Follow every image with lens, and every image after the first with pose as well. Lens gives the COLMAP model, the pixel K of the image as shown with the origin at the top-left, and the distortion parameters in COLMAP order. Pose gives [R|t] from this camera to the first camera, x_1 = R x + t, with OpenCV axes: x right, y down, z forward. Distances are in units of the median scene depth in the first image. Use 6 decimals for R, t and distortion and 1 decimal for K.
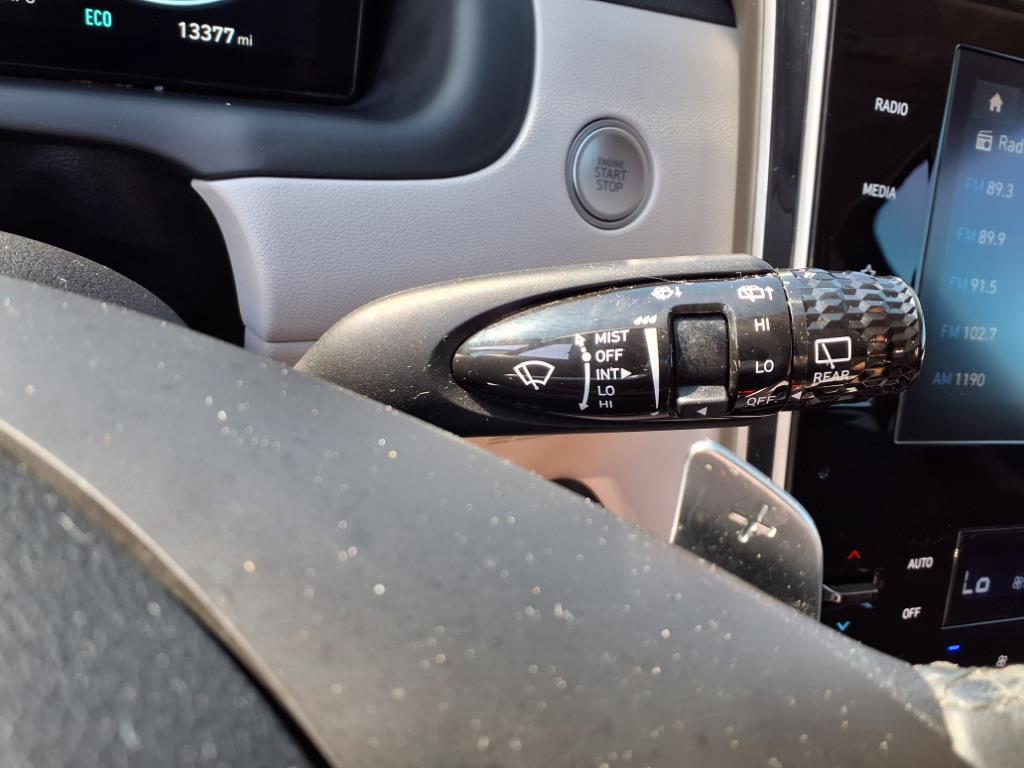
lens RADIAL K [[813.7, 0, 508.1], [0, 813.7, 383.3], [0, 0, 1]] dist [0.039680, -0.067027]
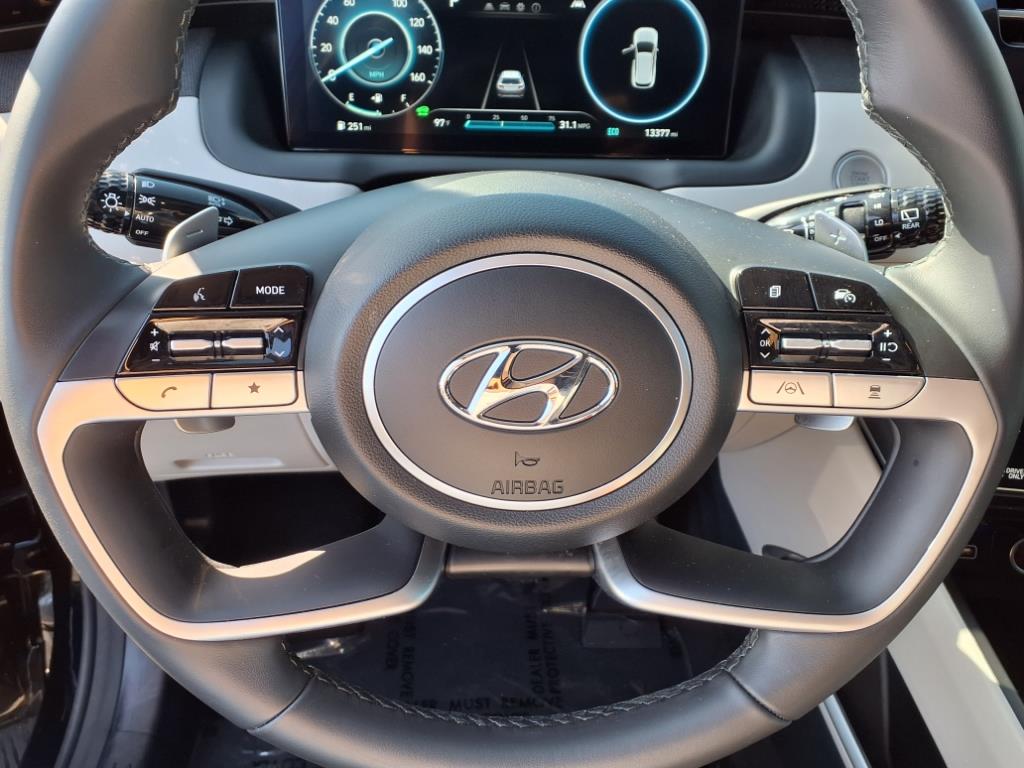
lens RADIAL K [[813.7, 0, 517.1], [0, 813.7, 382.1], [0, 0, 1]] dist [0.039680, -0.067027]
pose [[0.897079, 0.004610, -0.441846, 0.283494], [-0.061748, 0.991442, -0.115023, 0.543842], [0.437534, 0.130468, 0.889686, -1.096687]]
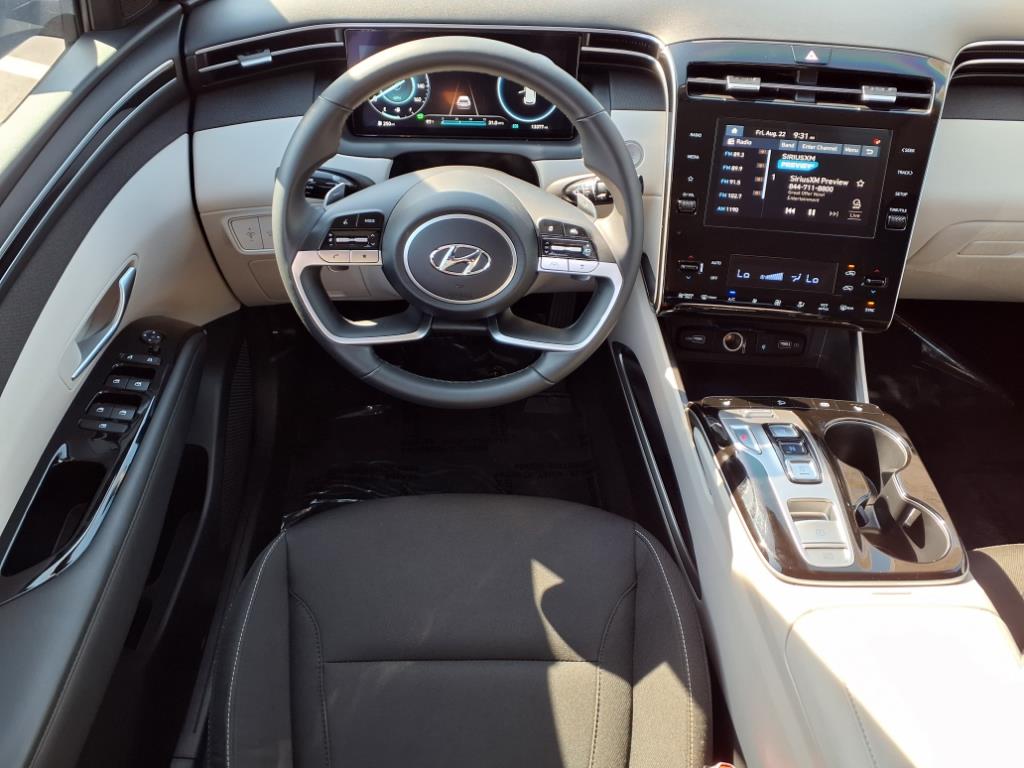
lens RADIAL K [[813.7, 0, 517.8], [0, 813.7, 380.5], [0, 0, 1]] dist [0.039680, -0.067027]
pose [[0.901743, 0.079360, -0.424925, 1.601787], [-0.064967, 0.996719, 0.048281, 0.773018], [0.427362, -0.015931, 0.903940, -3.225085]]
